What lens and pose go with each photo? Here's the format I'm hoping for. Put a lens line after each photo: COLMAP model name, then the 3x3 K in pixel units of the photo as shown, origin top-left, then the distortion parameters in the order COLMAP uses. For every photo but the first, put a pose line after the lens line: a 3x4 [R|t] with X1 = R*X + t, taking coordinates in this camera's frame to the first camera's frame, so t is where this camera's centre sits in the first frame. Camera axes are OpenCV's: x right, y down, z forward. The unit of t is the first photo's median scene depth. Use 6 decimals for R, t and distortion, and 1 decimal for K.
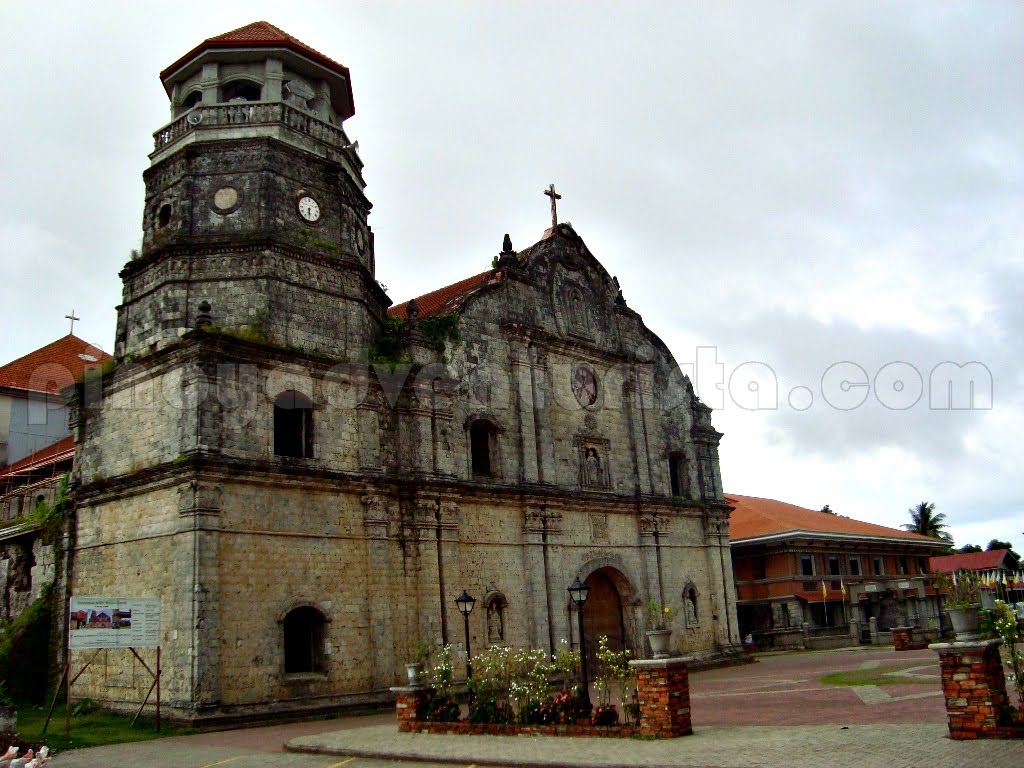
lens RADIAL K [[982.6, 0, 511.4], [0, 982.6, 352.1], [0, 0, 1]] dist [-0.146460, 0.081786]
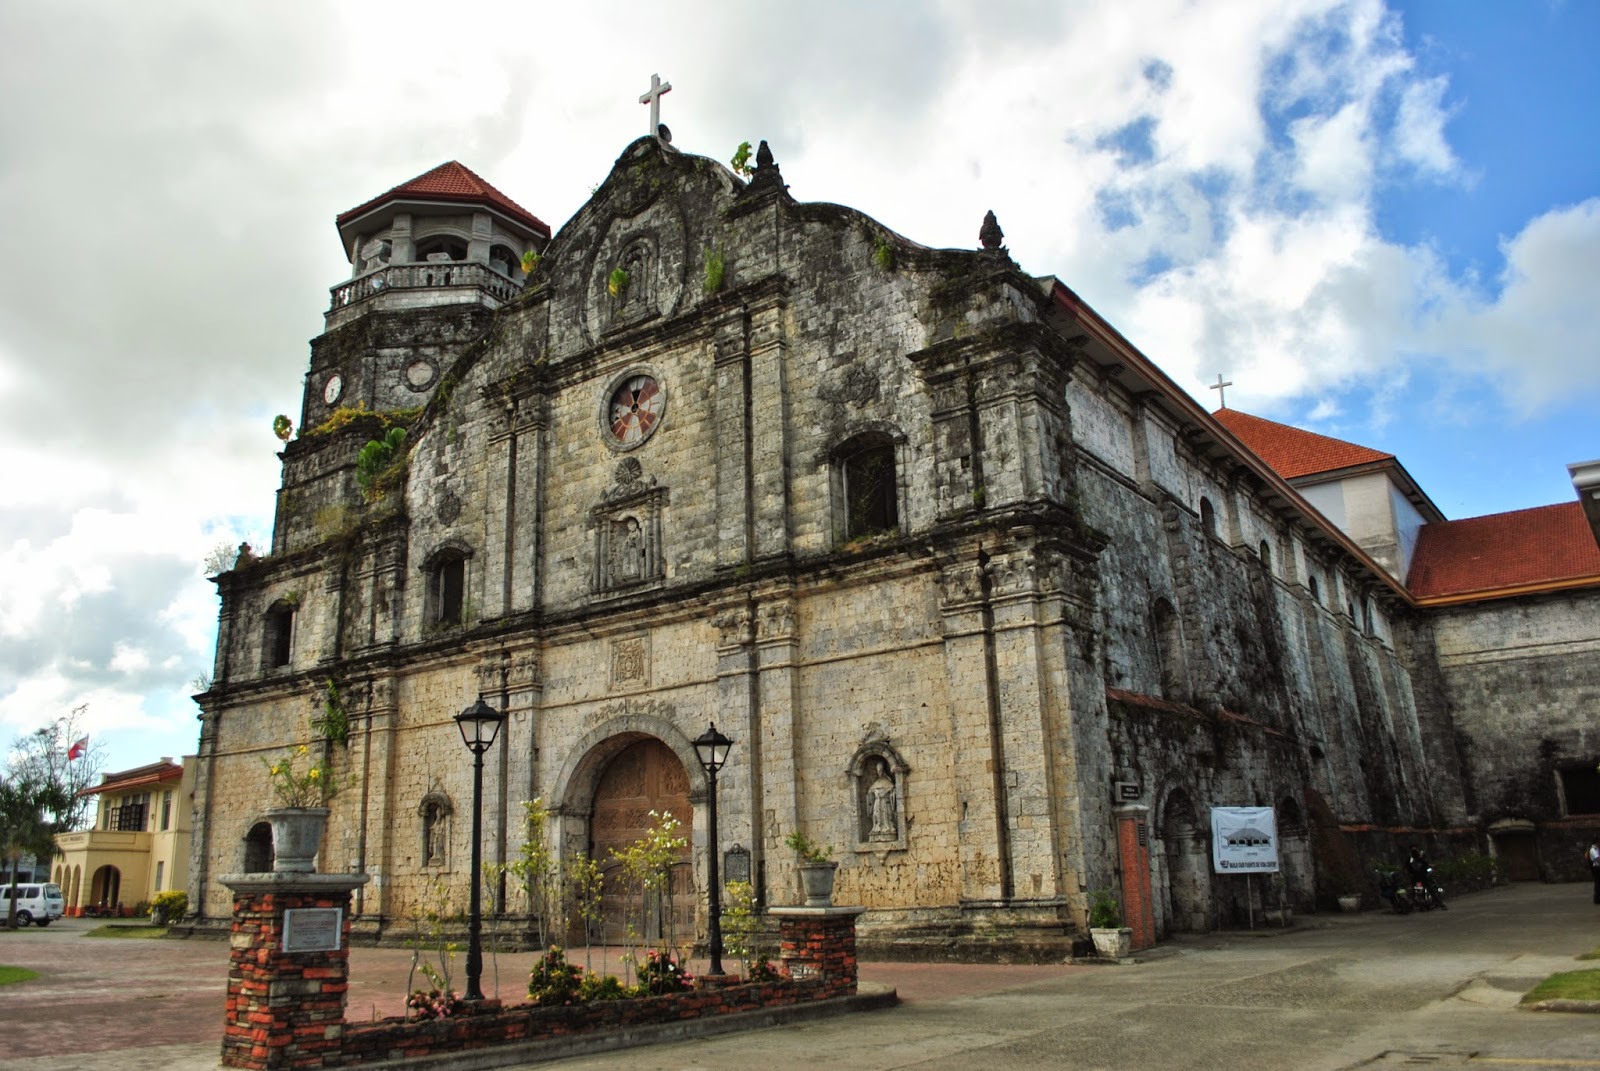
lens RADIAL K [[1283.3, 0, 798.3], [0, 1283.3, 494.8], [0, 0, 1]] dist [-0.069828, -0.001718]
pose [[0.085584, -0.234133, -0.968430, 0.924698], [0.298050, 0.933502, -0.199348, 0.301844], [0.950706, -0.271580, 0.149676, 1.154135]]
